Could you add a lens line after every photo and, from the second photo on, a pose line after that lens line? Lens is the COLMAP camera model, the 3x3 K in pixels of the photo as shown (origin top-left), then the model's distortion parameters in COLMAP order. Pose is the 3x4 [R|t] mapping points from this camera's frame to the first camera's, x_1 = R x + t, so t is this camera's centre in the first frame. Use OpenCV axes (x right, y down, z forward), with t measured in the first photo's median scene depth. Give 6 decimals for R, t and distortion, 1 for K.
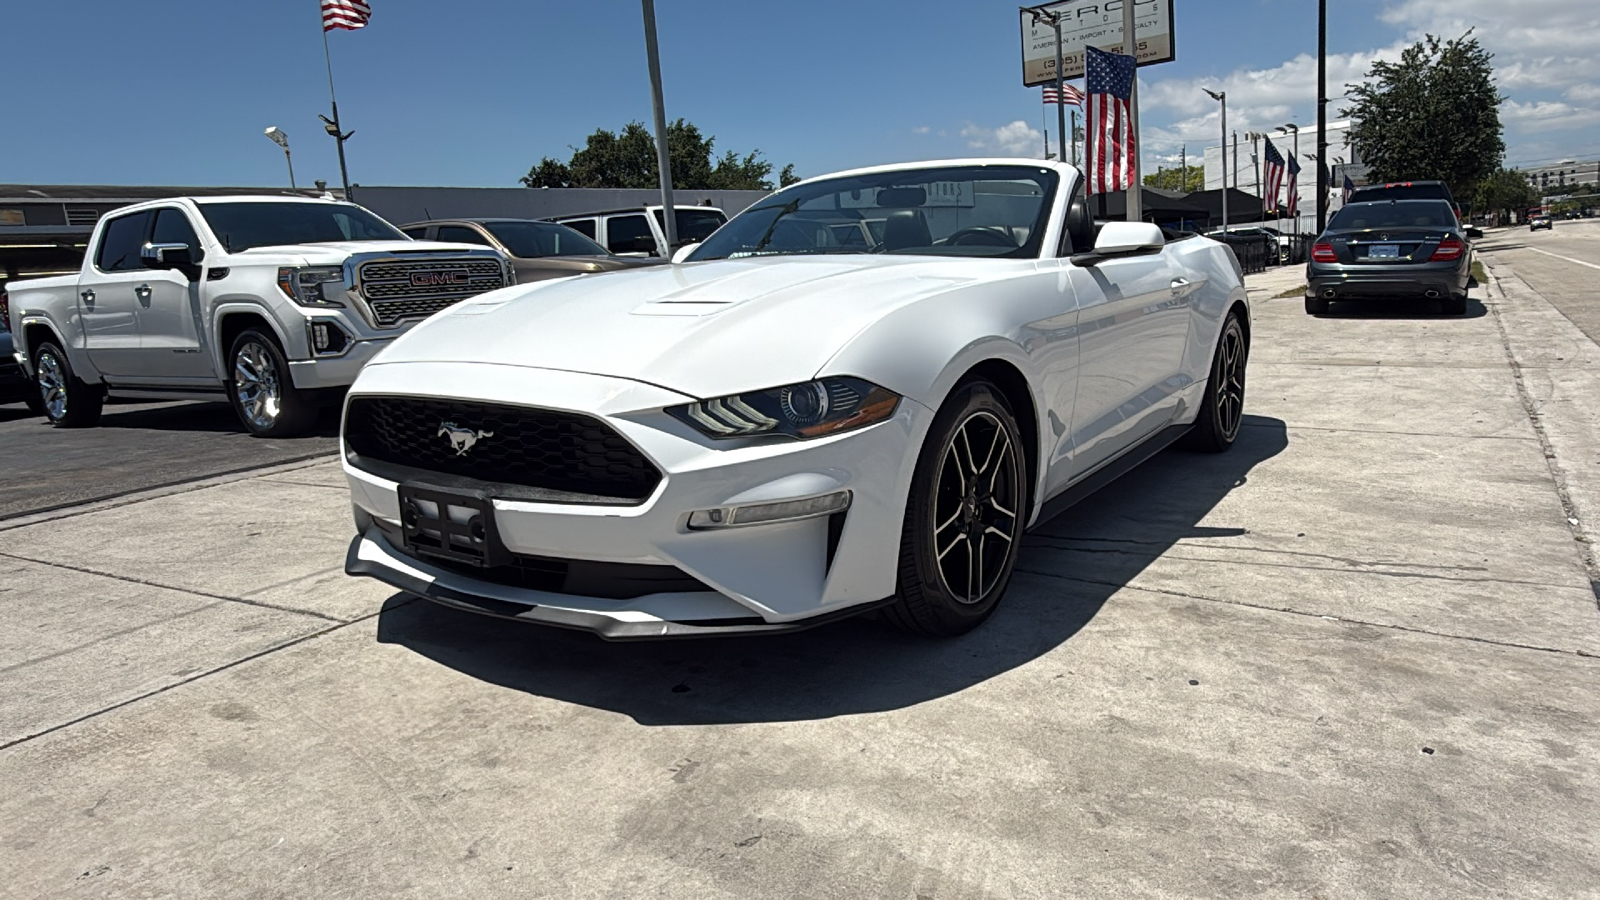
lens RADIAL K [[1016.4, 0, 799.3], [0, 1016.4, 455.3], [0, 0, 1]] dist [-0.005472, 0.008883]
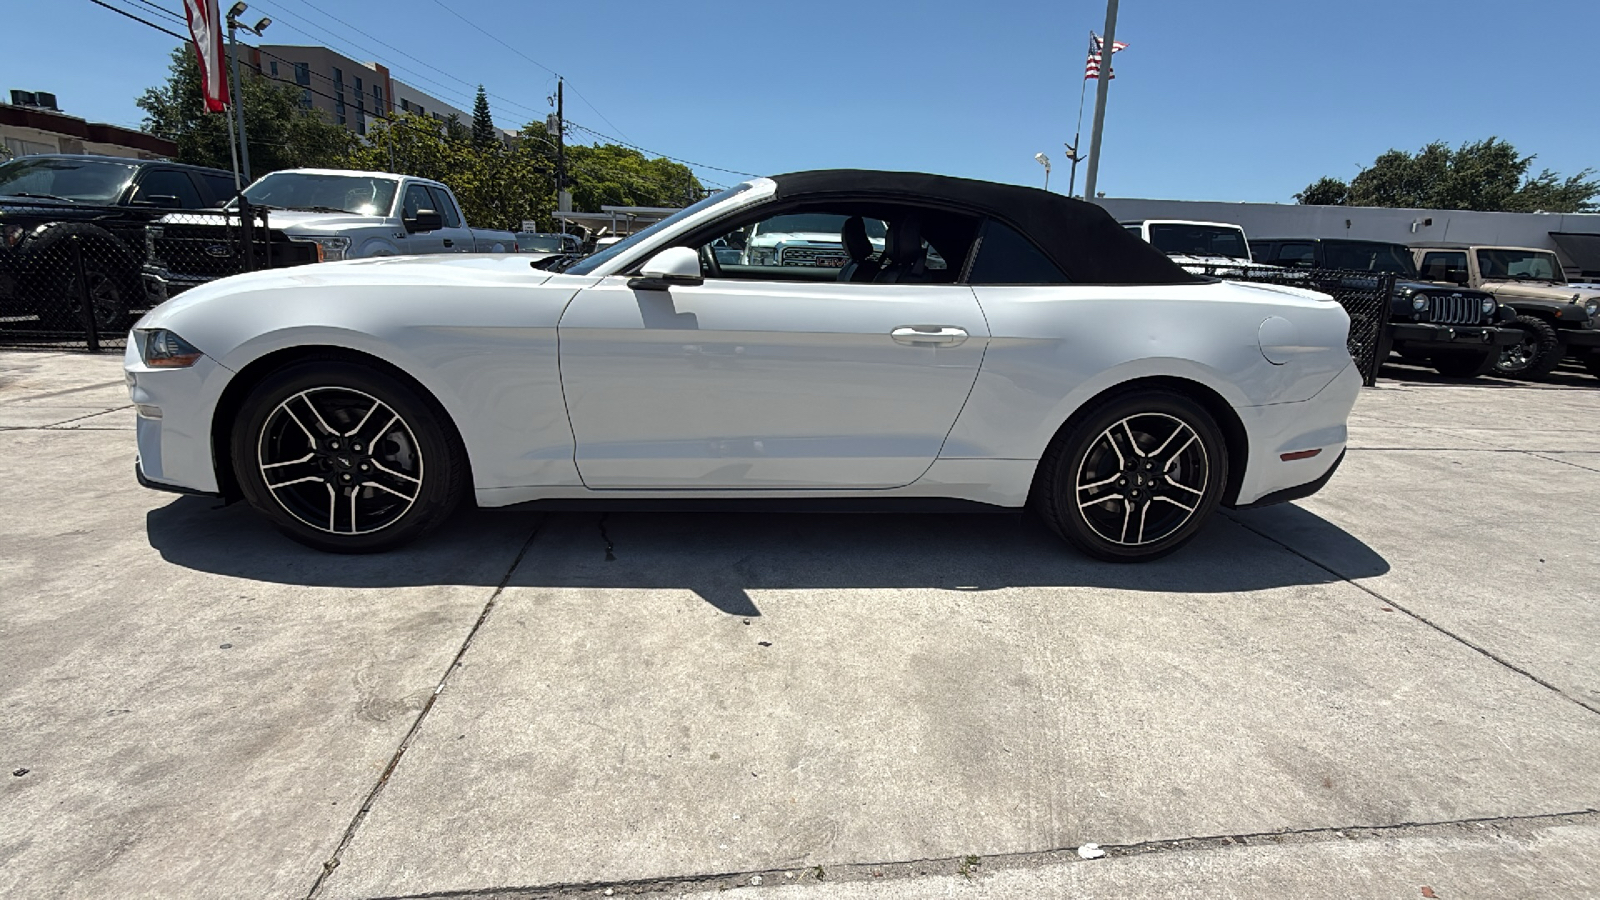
lens RADIAL K [[730.4, 0, 797.1], [0, 730.4, 454.3], [0, 0, 1]] dist [-0.003171, 0.001517]
pose [[0.644345, 0.275525, -0.713376, 1.018233], [-0.217738, 0.960329, 0.174237, -0.205207], [0.733082, 0.043060, 0.678776, 0.694628]]
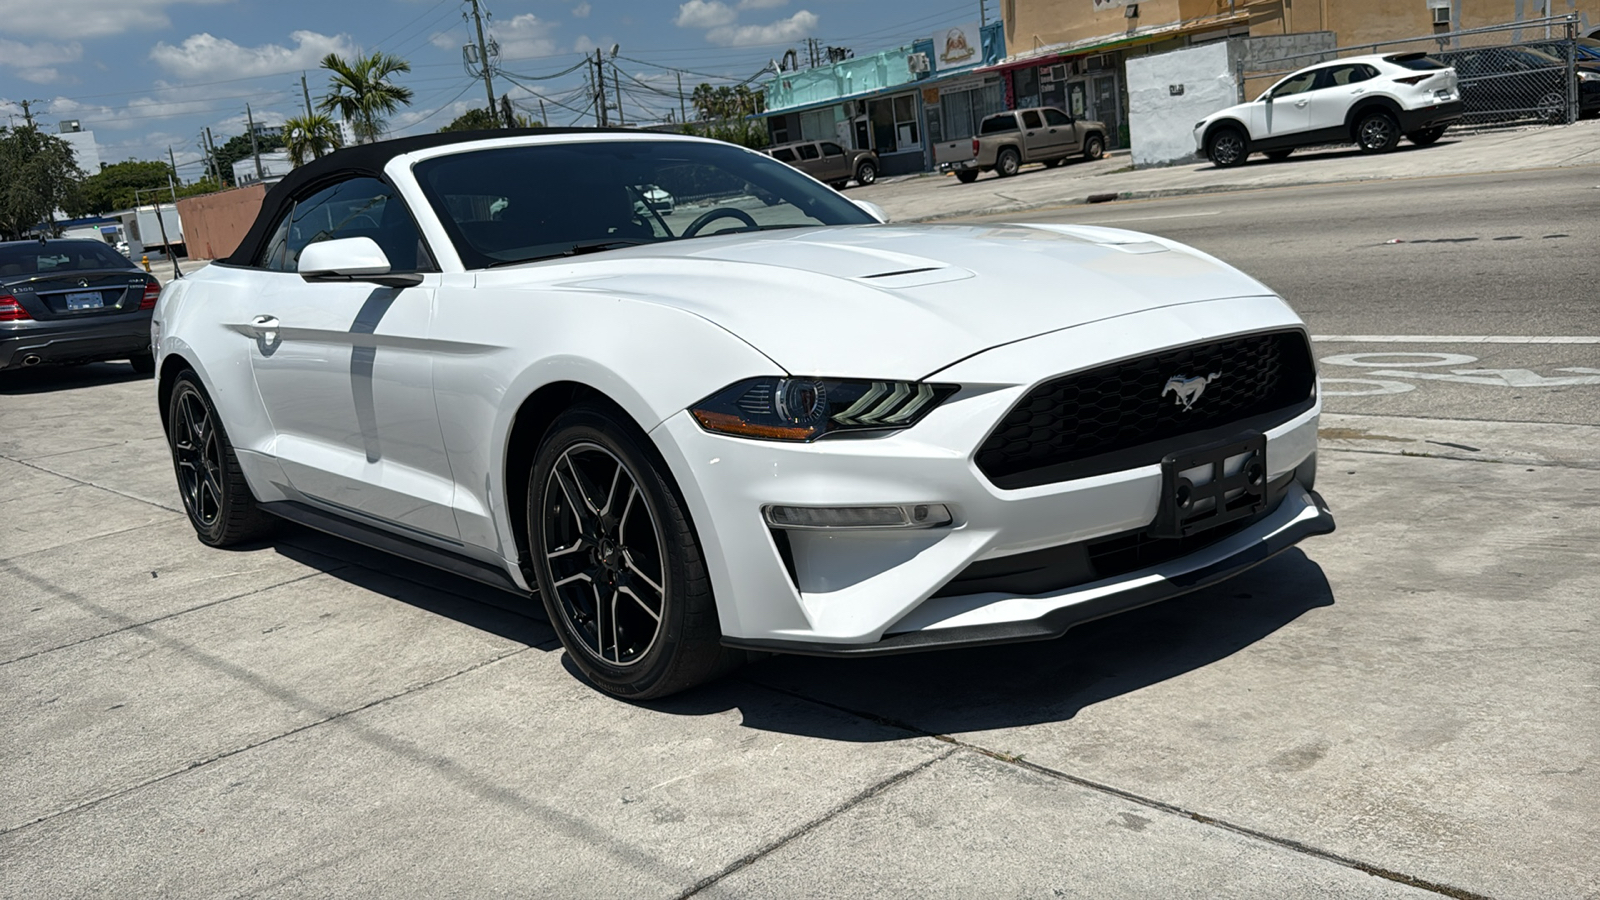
lens RADIAL K [[1367.9, 0, 785.5], [0, 1367.9, 472.6], [0, 0, 1]] dist [0.104003, -0.200820]
pose [[0.278688, -0.162062, 0.946609, -1.237287], [0.256945, 0.962310, 0.089104, -0.111297], [-0.925372, 0.218394, 0.309825, 0.756299]]
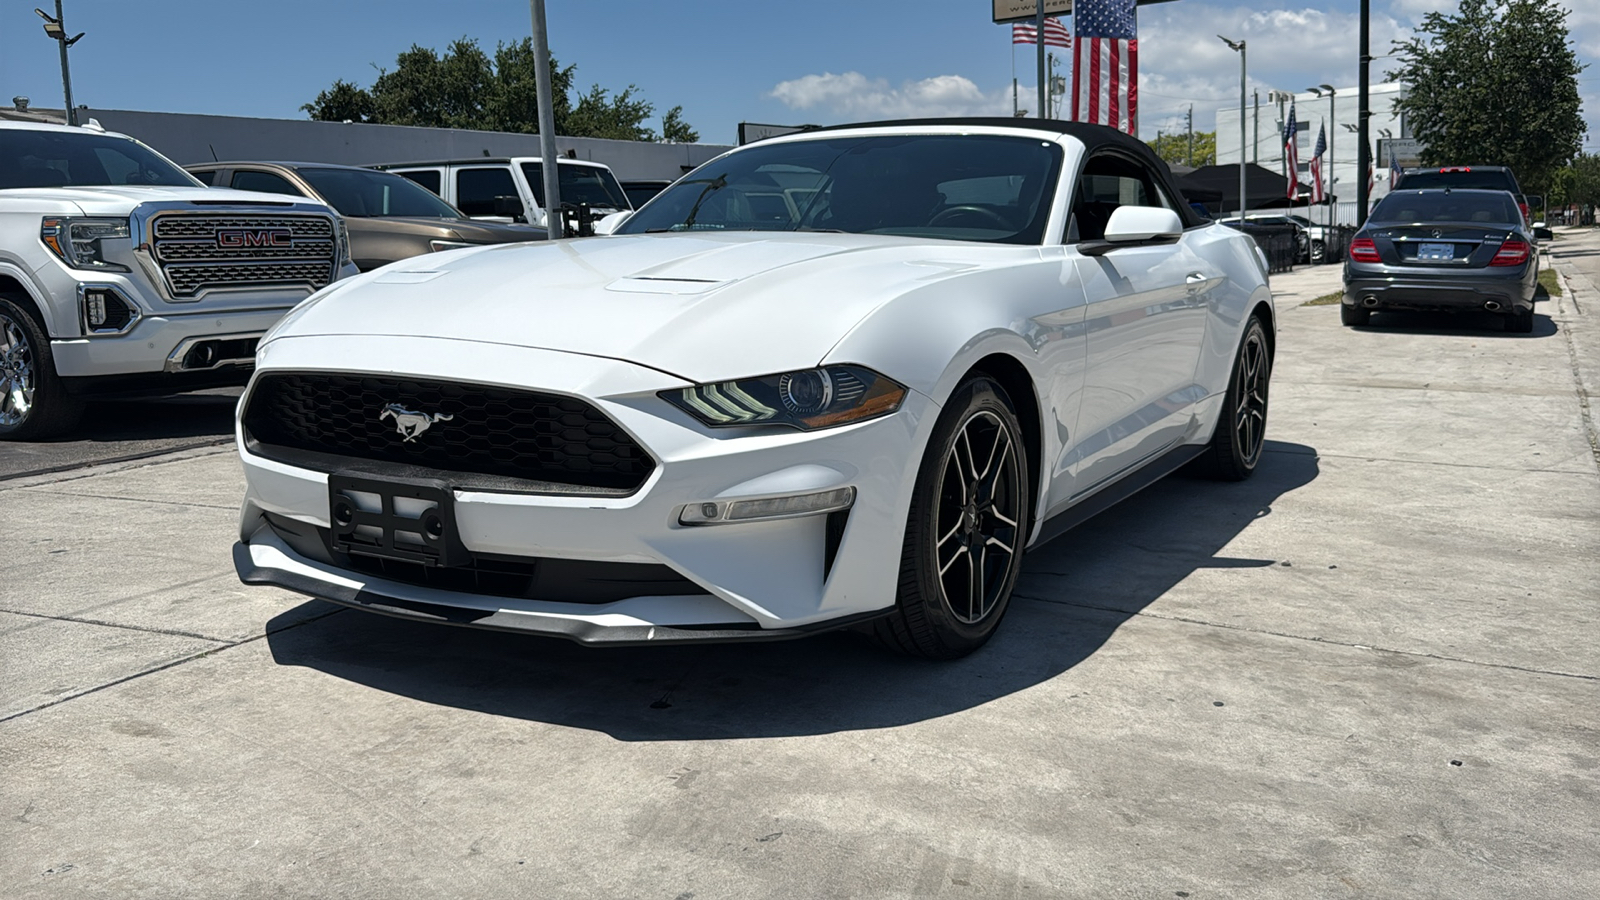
lens RADIAL K [[1367.9, 0, 797.2], [0, 1367.9, 451.9], [0, 0, 1]] dist [0.104003, -0.200820]
pose [[0.995844, 0.025421, 0.087452, -0.084279], [-0.022335, 0.999099, -0.036081, 0.036585], [-0.088291, 0.033977, 0.995515, -0.174771]]
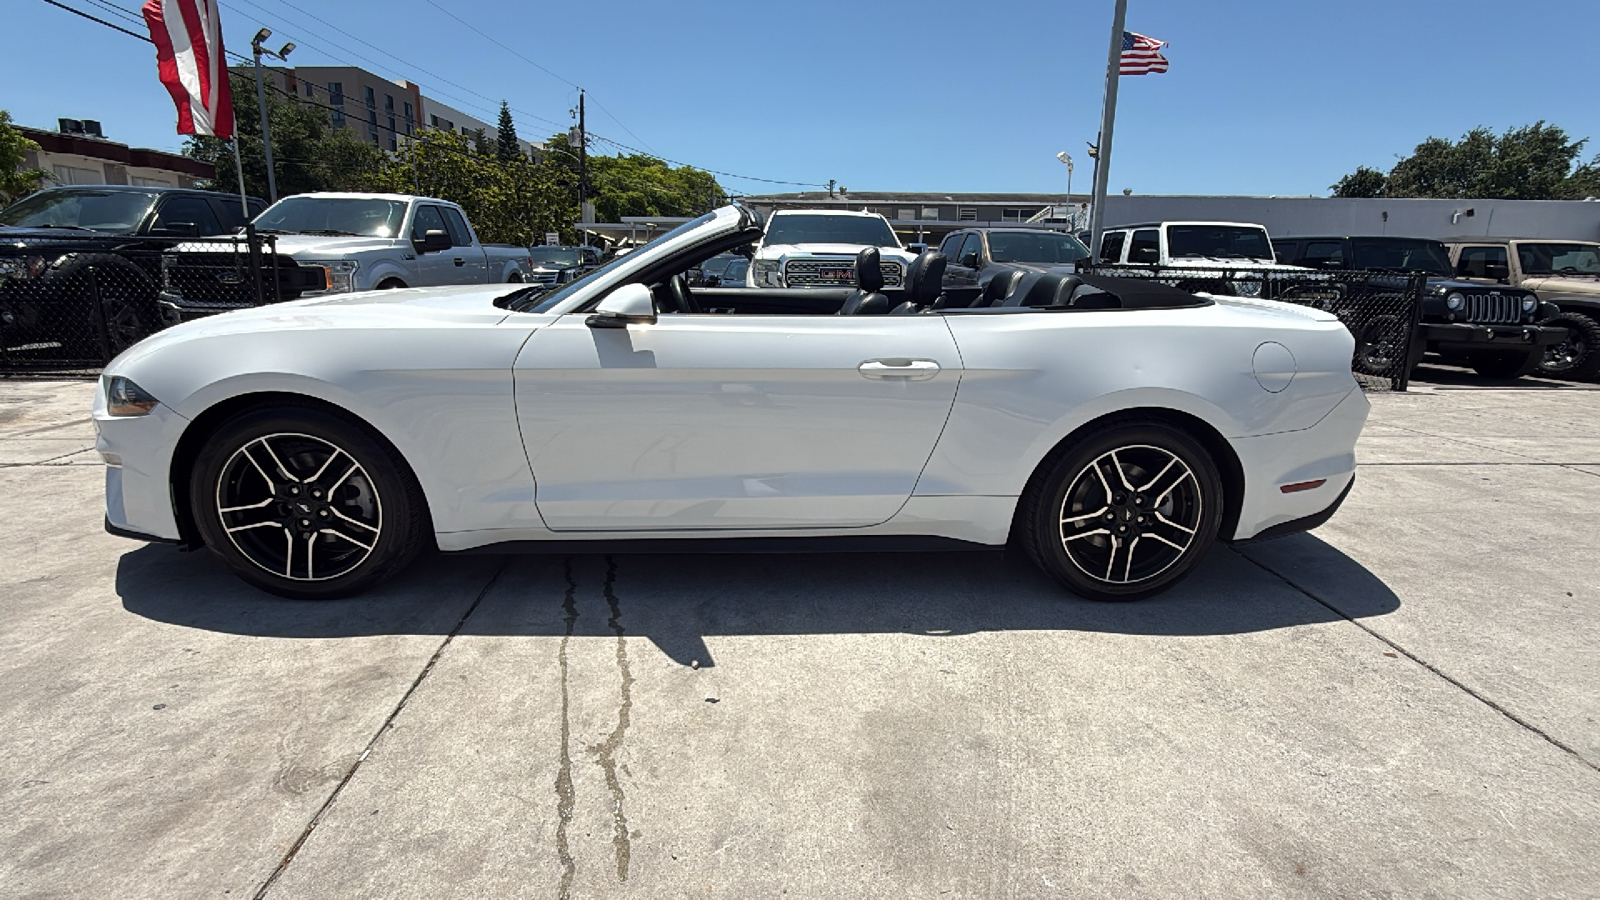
lens RADIAL K [[730.4, 0, 794.7], [0, 730.4, 455.5], [0, 0, 1]] dist [-0.003171, 0.001517]
pose [[0.618896, 0.266037, -0.739048, 1.031764], [-0.199962, 0.963260, 0.179294, -0.252510], [0.759594, 0.036817, 0.649354, 0.765907]]
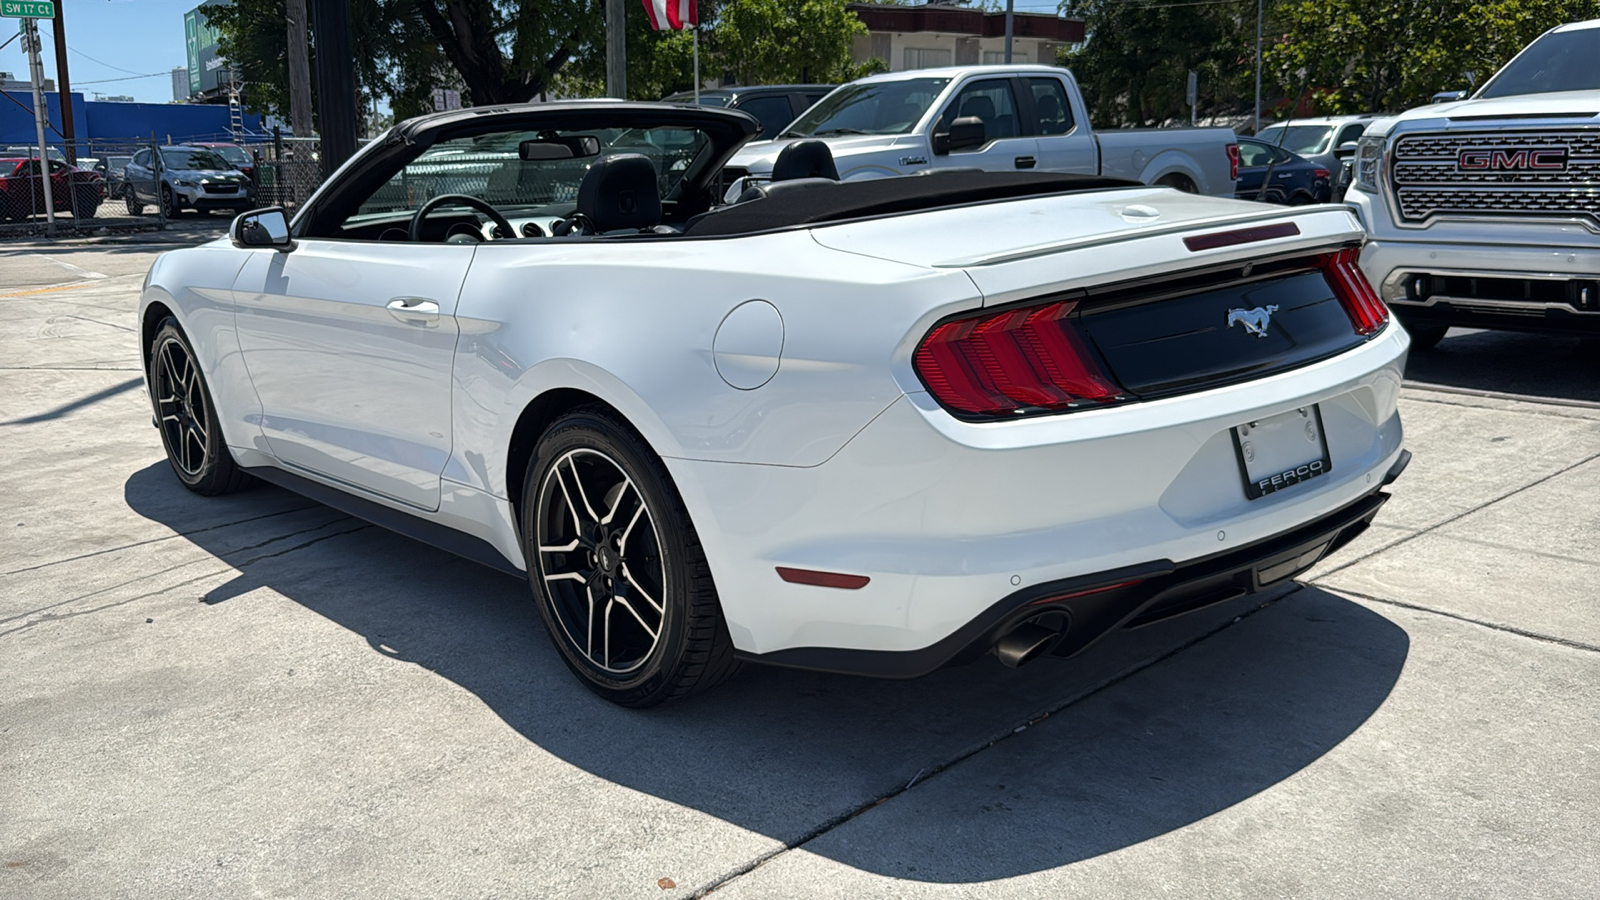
lens RADIAL K [[1371.0, 0, 773.4], [0, 1371.0, 446.7], [0, 0, 1]] dist [0.085721, -0.156429]
pose [[-0.246243, 0.262554, -0.932968, 1.543257], [-0.134085, 0.944124, 0.301083, -0.506517], [0.959888, 0.199237, -0.197280, 1.890153]]
